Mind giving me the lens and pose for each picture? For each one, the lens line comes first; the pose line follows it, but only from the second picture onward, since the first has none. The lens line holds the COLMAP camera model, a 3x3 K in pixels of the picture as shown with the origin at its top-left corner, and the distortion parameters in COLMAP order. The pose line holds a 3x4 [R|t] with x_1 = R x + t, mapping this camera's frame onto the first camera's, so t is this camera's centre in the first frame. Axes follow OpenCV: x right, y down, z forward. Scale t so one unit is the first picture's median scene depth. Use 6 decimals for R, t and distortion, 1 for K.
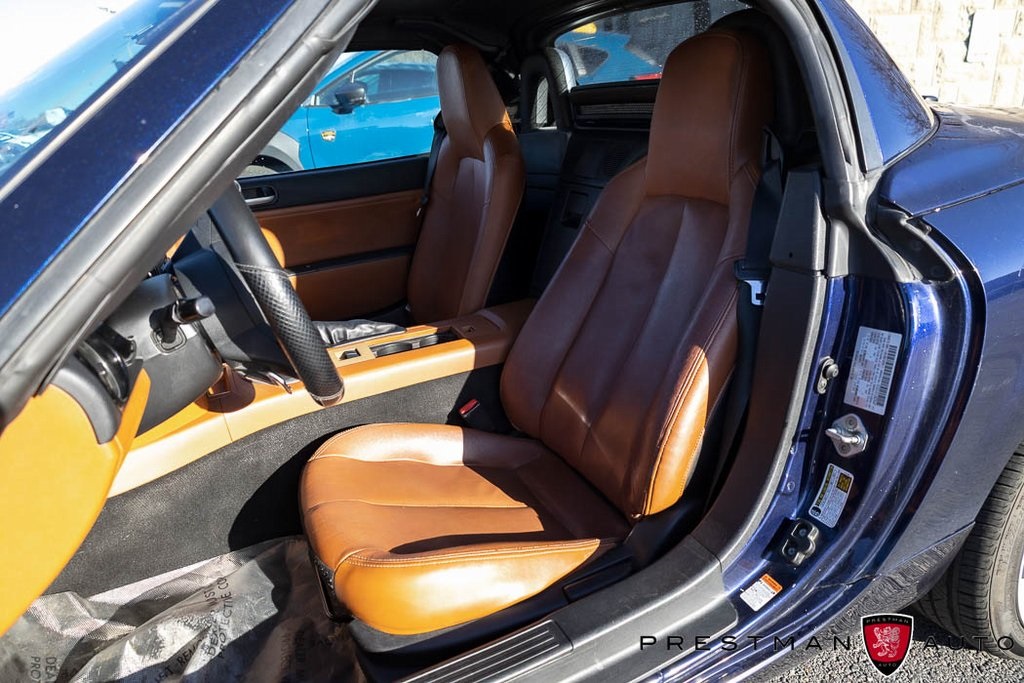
lens RADIAL K [[658.4, 0, 514.1], [0, 658.4, 340.6], [0, 0, 1]] dist [0.002438, 0.001149]
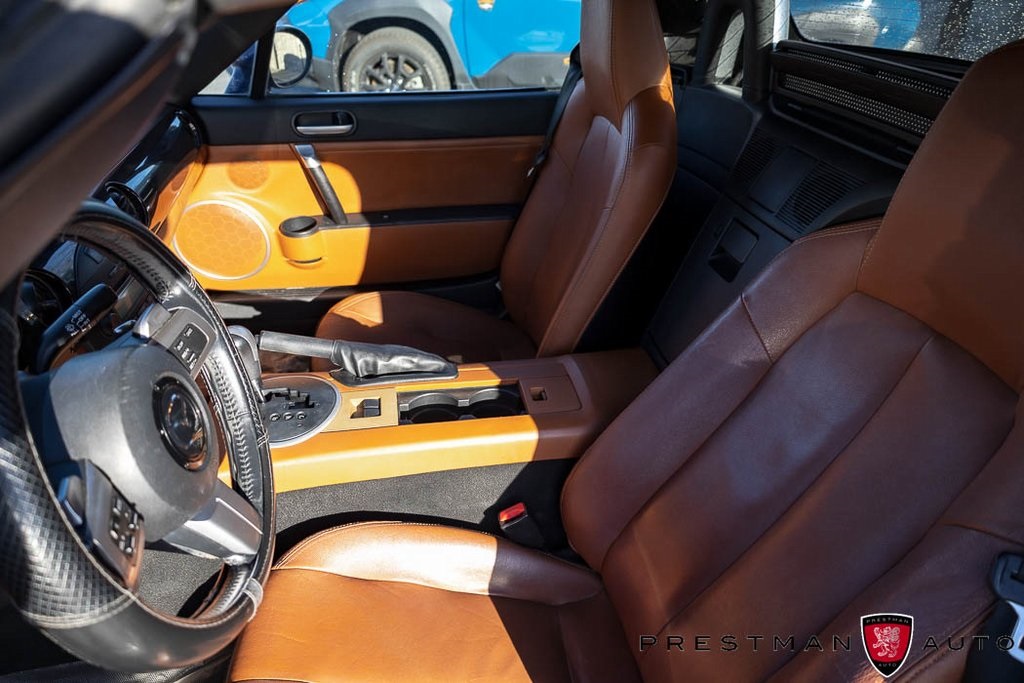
lens RADIAL K [[658.4, 0, 514.0], [0, 658.4, 335.2], [0, 0, 1]] dist [0.002438, 0.001149]
pose [[0.960195, 0.216836, -0.176092, 0.015481], [-0.182021, 0.963888, 0.194392, -0.209607], [0.211884, -0.154602, 0.964989, 0.315003]]
